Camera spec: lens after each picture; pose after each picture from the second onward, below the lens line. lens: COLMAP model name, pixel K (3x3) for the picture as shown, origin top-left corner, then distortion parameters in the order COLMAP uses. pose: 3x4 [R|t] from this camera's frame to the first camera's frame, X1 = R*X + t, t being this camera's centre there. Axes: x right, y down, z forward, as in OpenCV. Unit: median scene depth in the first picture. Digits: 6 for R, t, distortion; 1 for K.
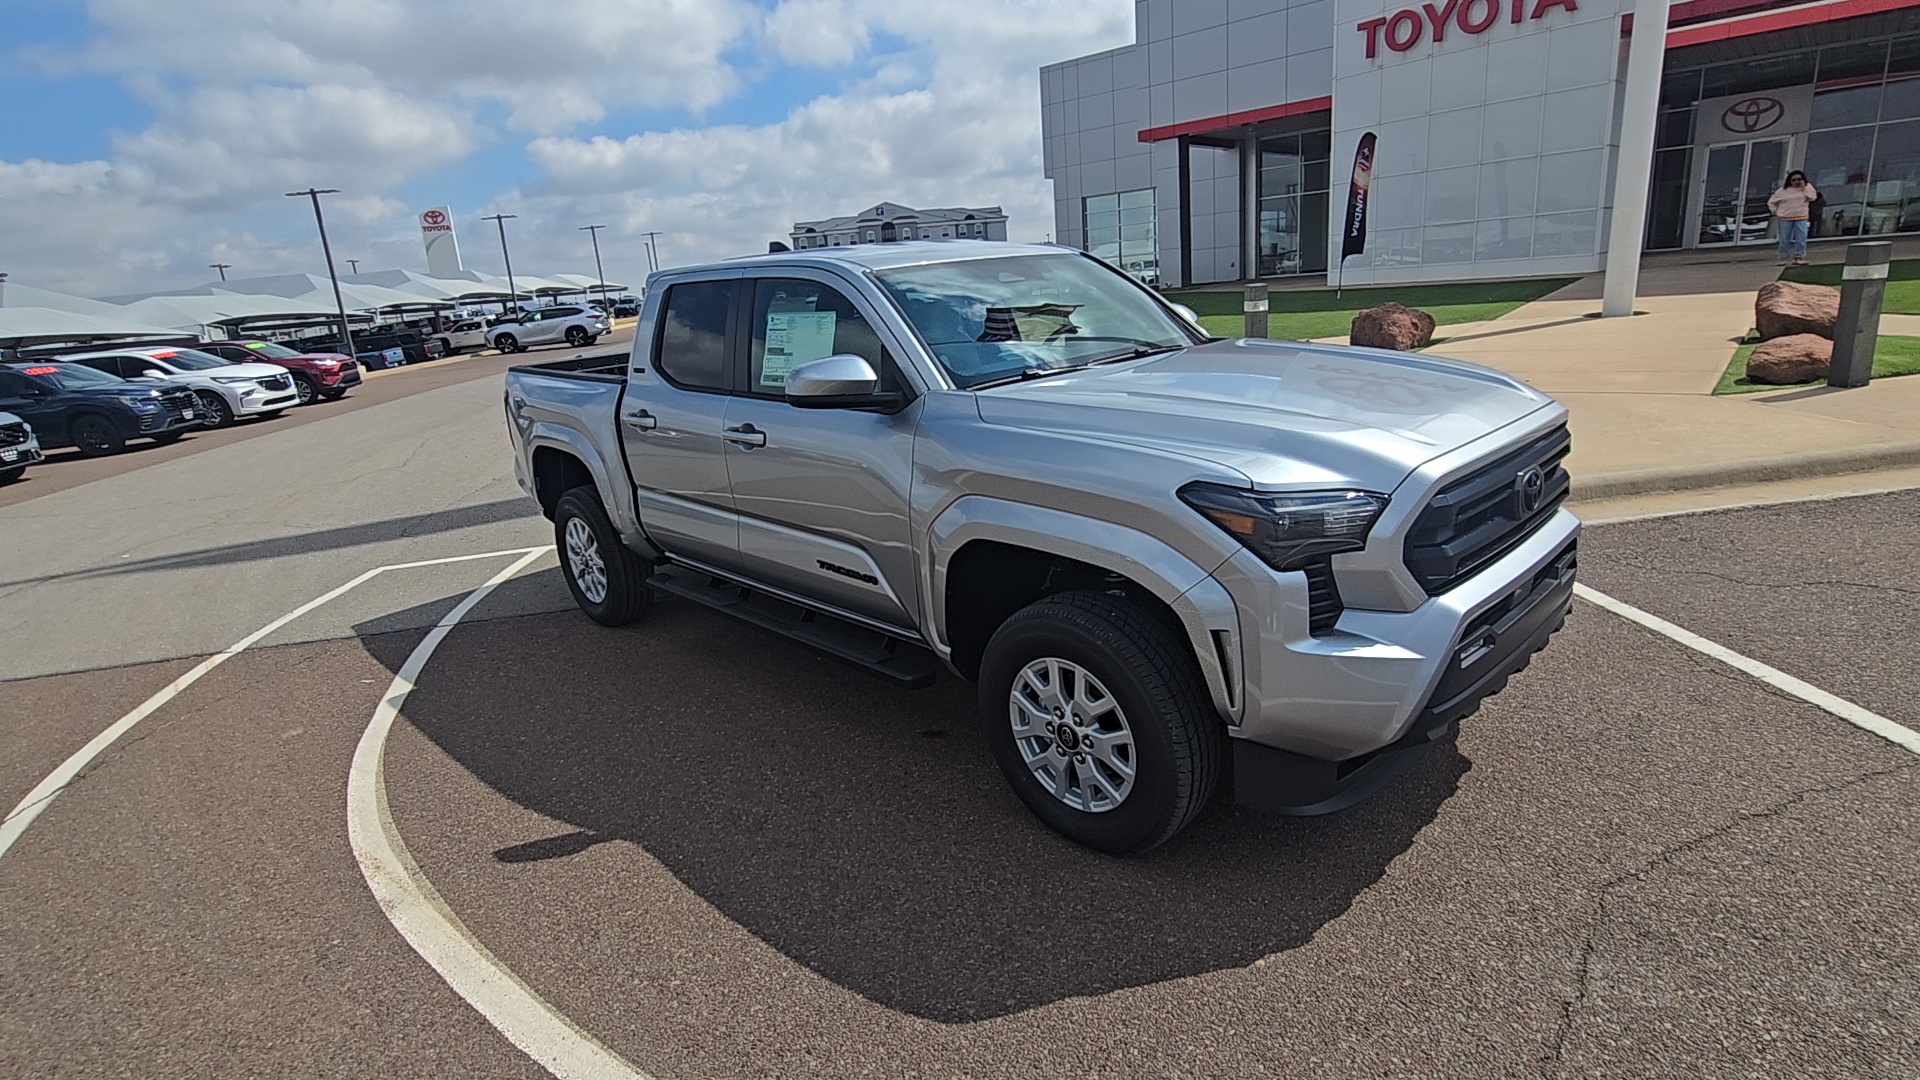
lens RADIAL K [[968.6, 0, 948.1], [0, 968.6, 542.6], [0, 0, 1]] dist [0.000409, -0.000139]
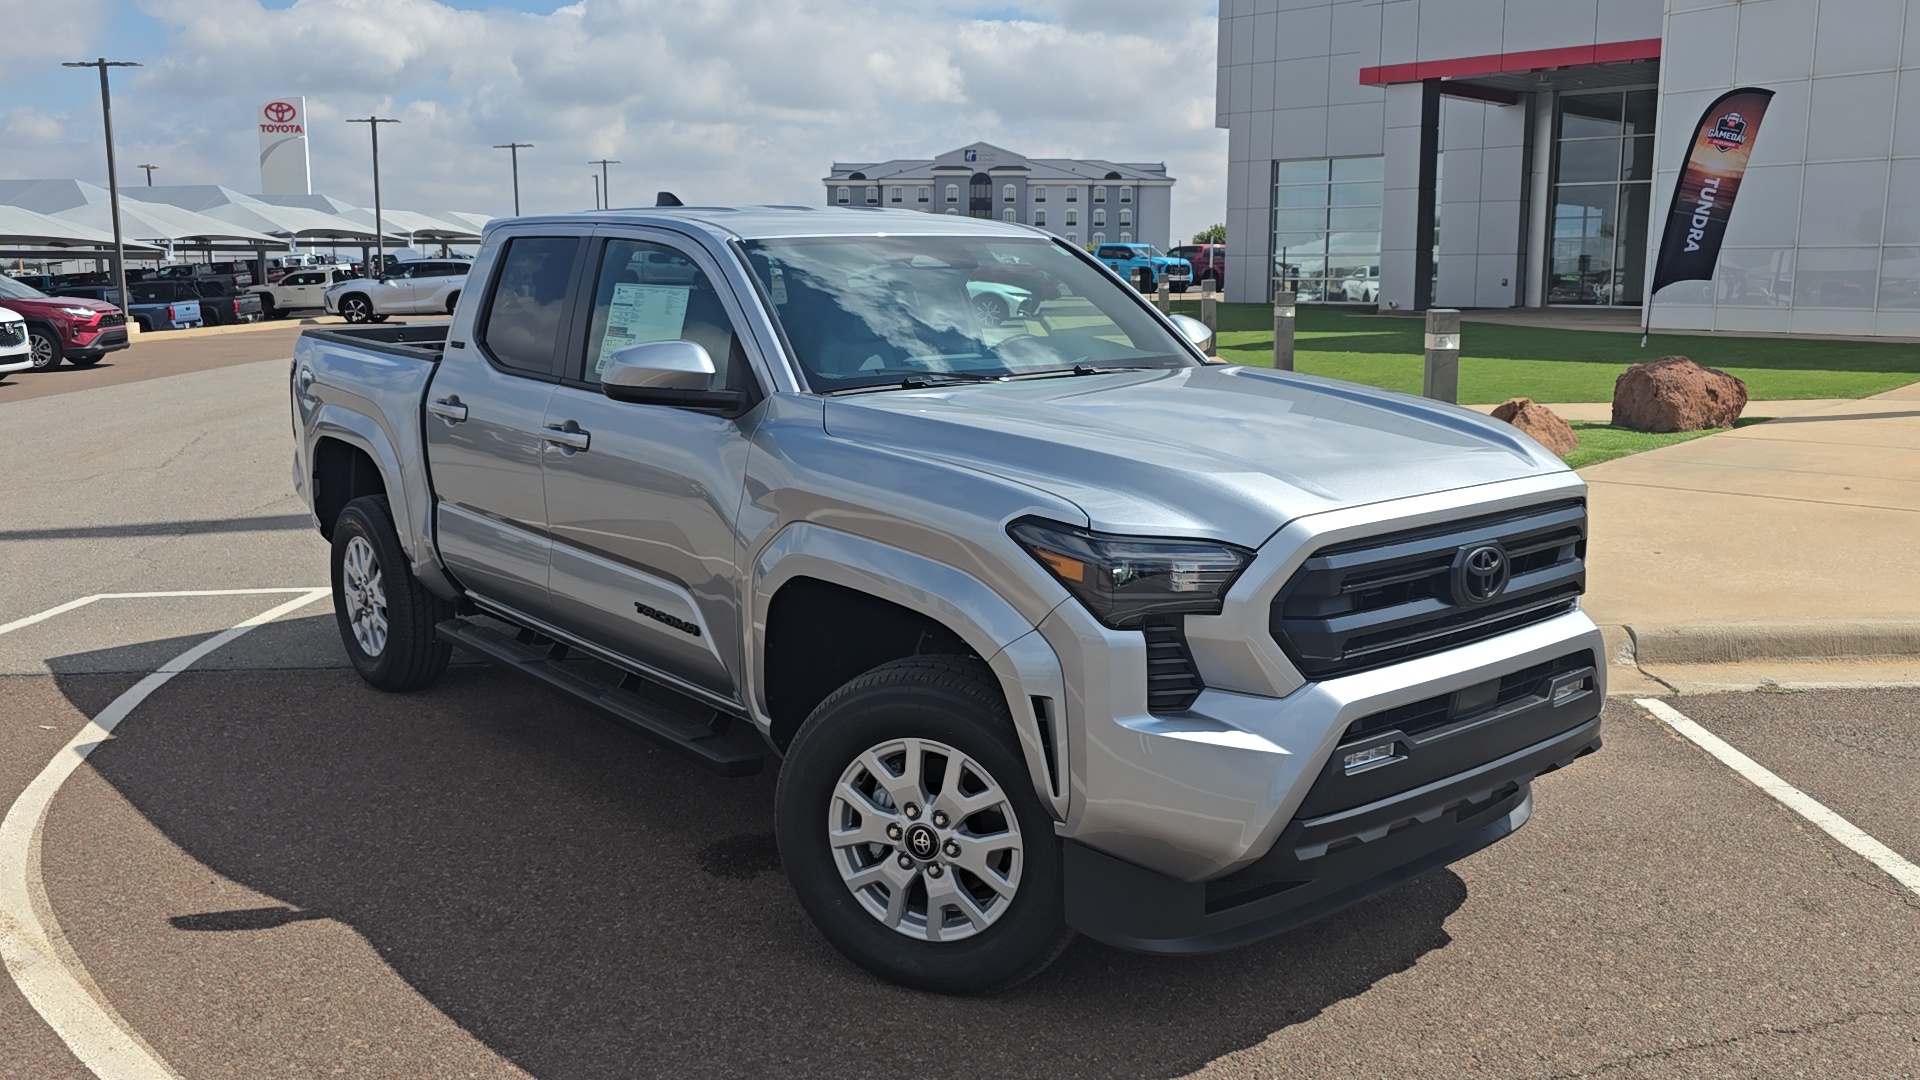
lens RADIAL K [[1593.6, 0, 970.8], [0, 1593.6, 521.9], [0, 0, 1]] dist [0.005532, 0.007161]
pose [[0.994585, 0.089783, -0.052340, 0.141887], [-0.094801, 0.990161, -0.102932, 0.045206], [0.042584, 0.107336, 0.993310, -0.184232]]
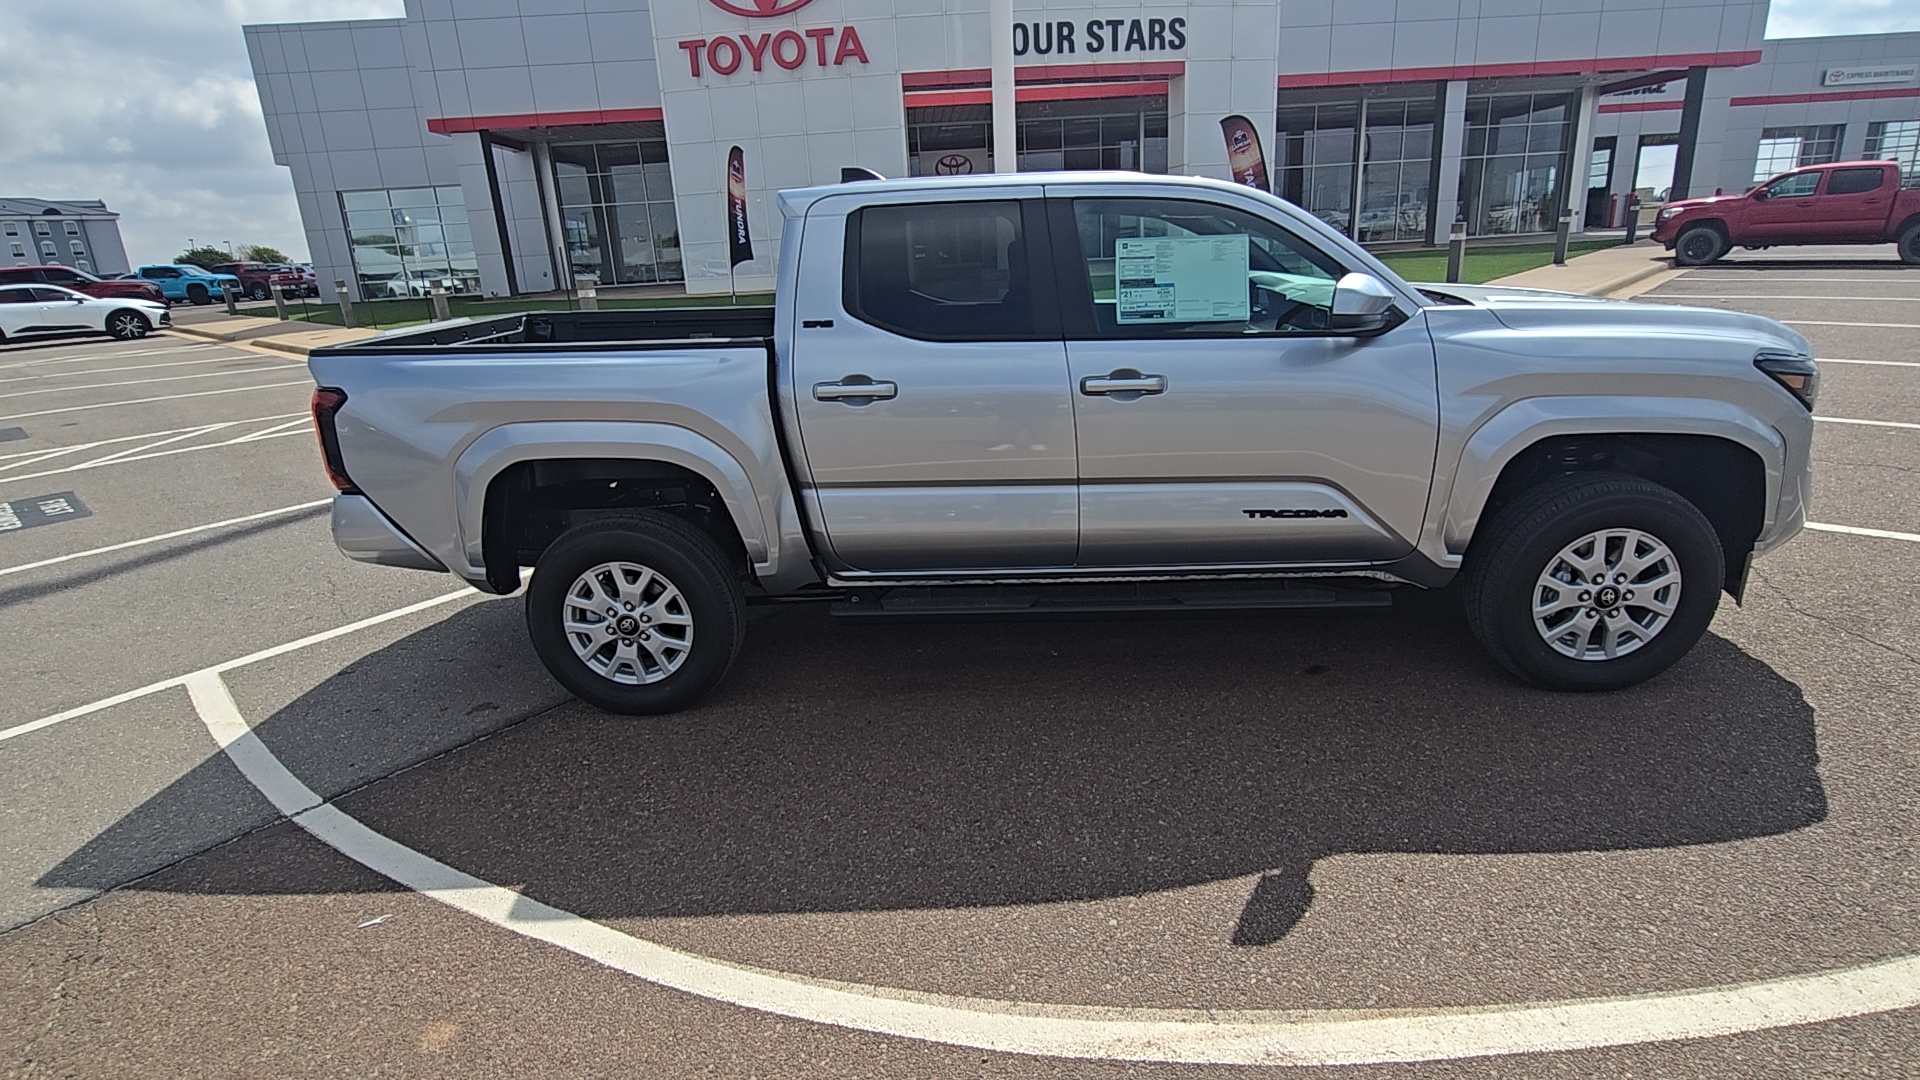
lens RADIAL K [[968.6, 0, 950.1], [0, 968.6, 543.6], [0, 0, 1]] dist [0.000409, -0.000139]
pose [[0.727715, -0.161869, 0.666506, -0.715085], [0.173991, 0.983533, 0.048894, -0.032707], [-0.663445, 0.080385, 0.743895, 0.389450]]
